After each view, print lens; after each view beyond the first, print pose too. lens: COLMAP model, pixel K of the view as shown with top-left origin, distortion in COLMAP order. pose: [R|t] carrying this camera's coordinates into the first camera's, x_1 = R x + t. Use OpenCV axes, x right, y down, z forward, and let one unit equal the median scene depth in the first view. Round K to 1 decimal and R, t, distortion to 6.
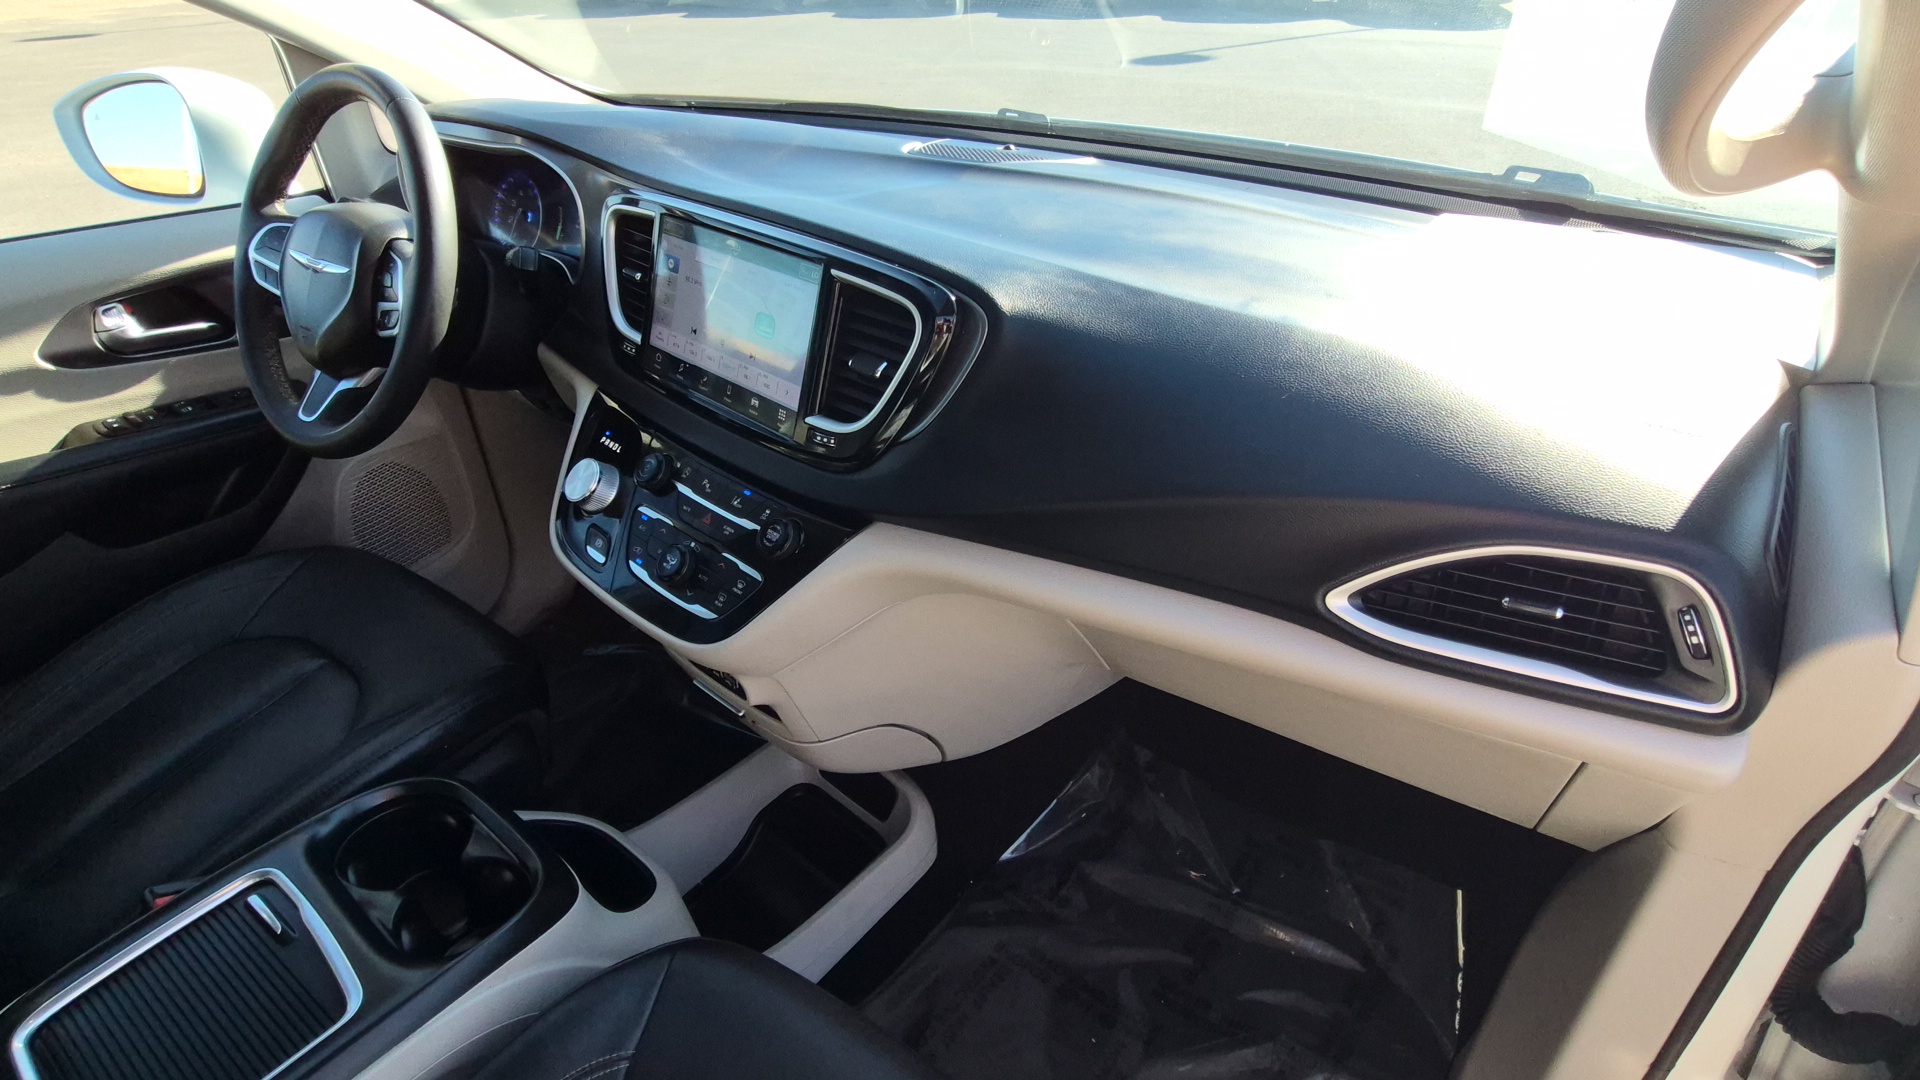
lens RADIAL K [[1036.5, 0, 960.0], [0, 1036.5, 540.0], [0, 0, 1]] dist [-0.000766, -0.001515]
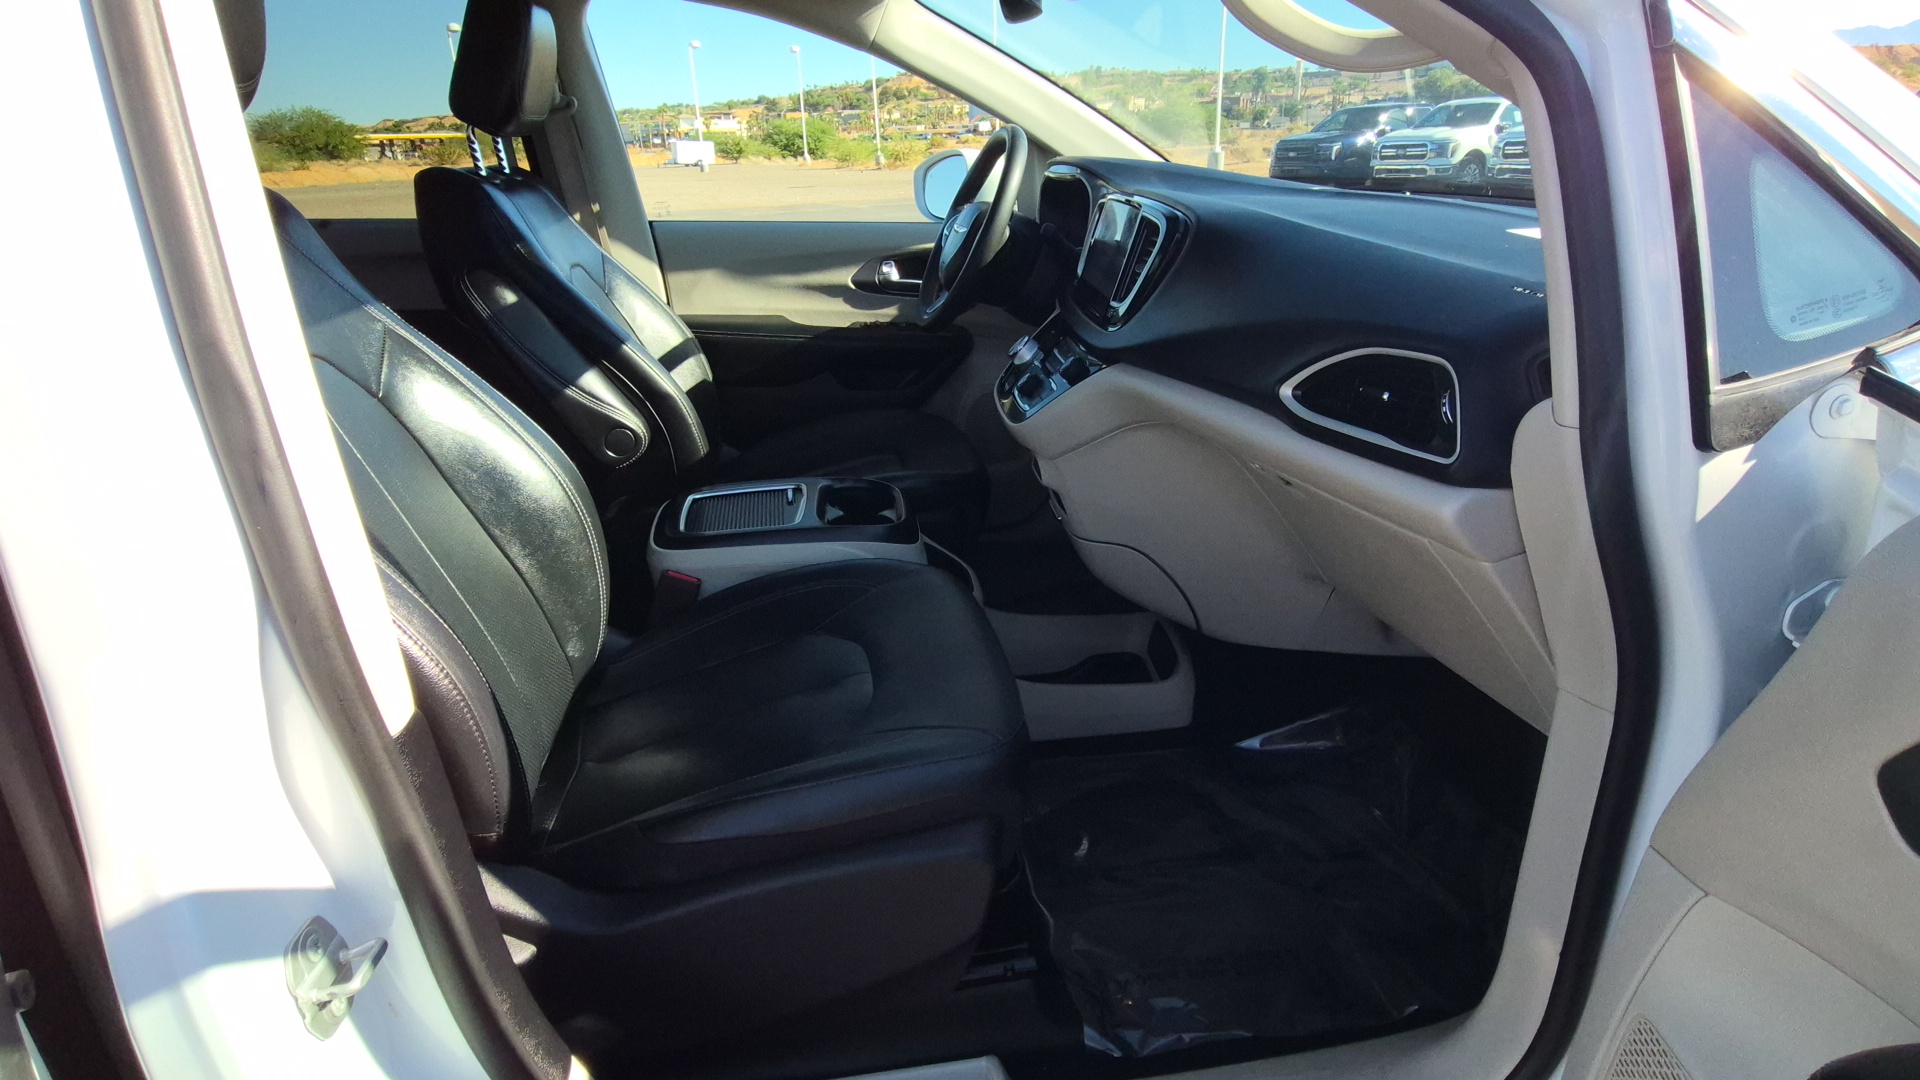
lens RADIAL K [[1036.5, 0, 960.0], [0, 1036.5, 540.0], [0, 0, 1]] dist [-0.000766, -0.001515]
pose [[0.727752, 0.241963, -0.641741, 0.575659], [-0.348753, 0.936251, -0.042491, 0.272509], [0.590549, 0.254732, 0.765744, -0.207539]]
